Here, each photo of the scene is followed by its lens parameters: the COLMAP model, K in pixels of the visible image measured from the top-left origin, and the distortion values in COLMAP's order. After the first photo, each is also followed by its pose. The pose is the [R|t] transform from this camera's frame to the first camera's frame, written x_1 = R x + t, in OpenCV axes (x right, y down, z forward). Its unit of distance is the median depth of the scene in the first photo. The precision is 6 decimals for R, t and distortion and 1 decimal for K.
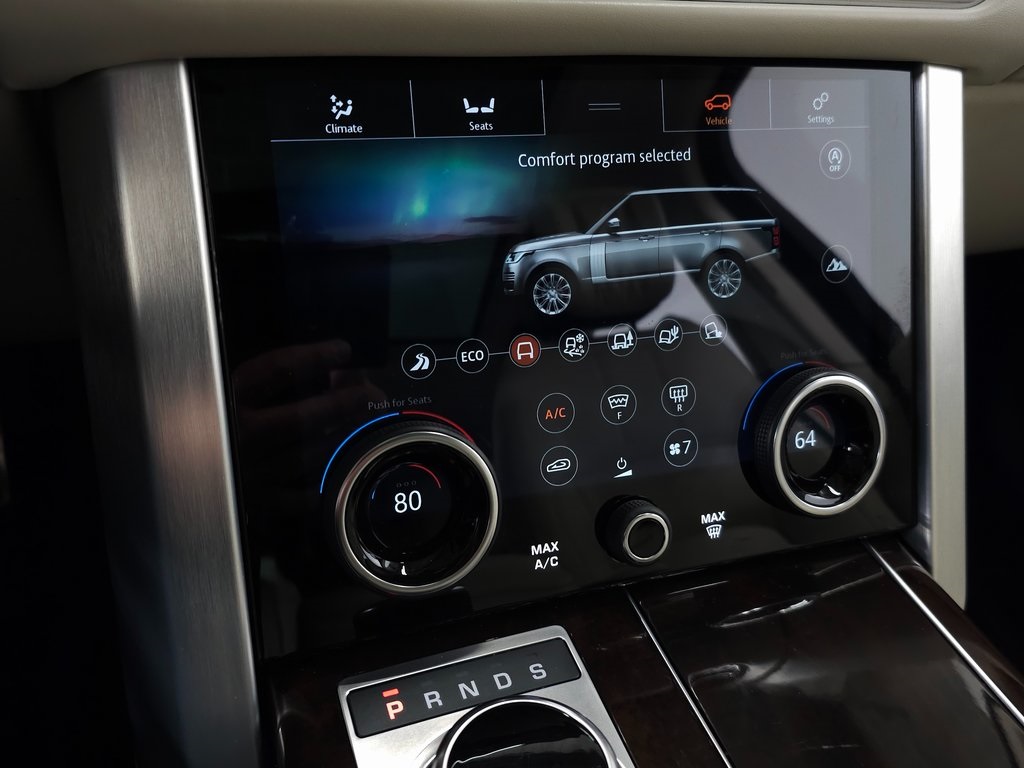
lens RADIAL K [[877.0, 0, 507.9], [0, 877.0, 378.2], [0, 0, 1]] dist [0.062592, -0.127411]
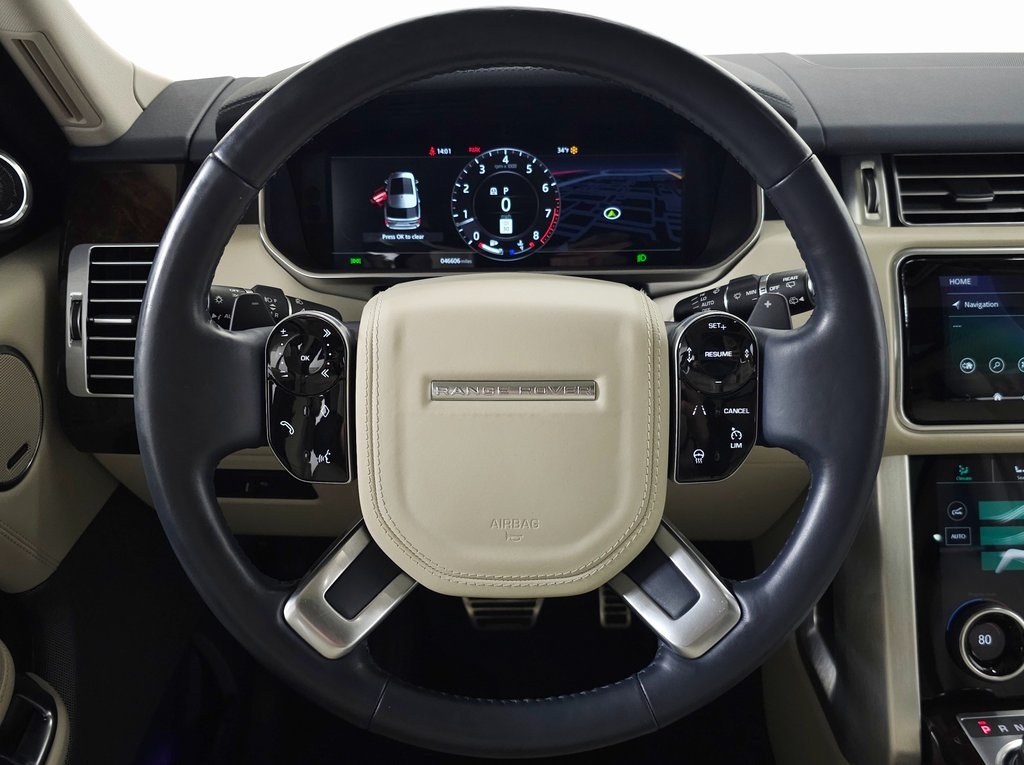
lens RADIAL K [[869.2, 0, 506.6], [0, 869.2, 387.3], [0, 0, 1]] dist [0.070910, -0.095156]
pose [[0.941676, 0.031932, -0.335001, -0.522784], [-0.095929, 0.979656, -0.176273, 0.021732], [0.322557, 0.198128, 0.925582, -1.584660]]
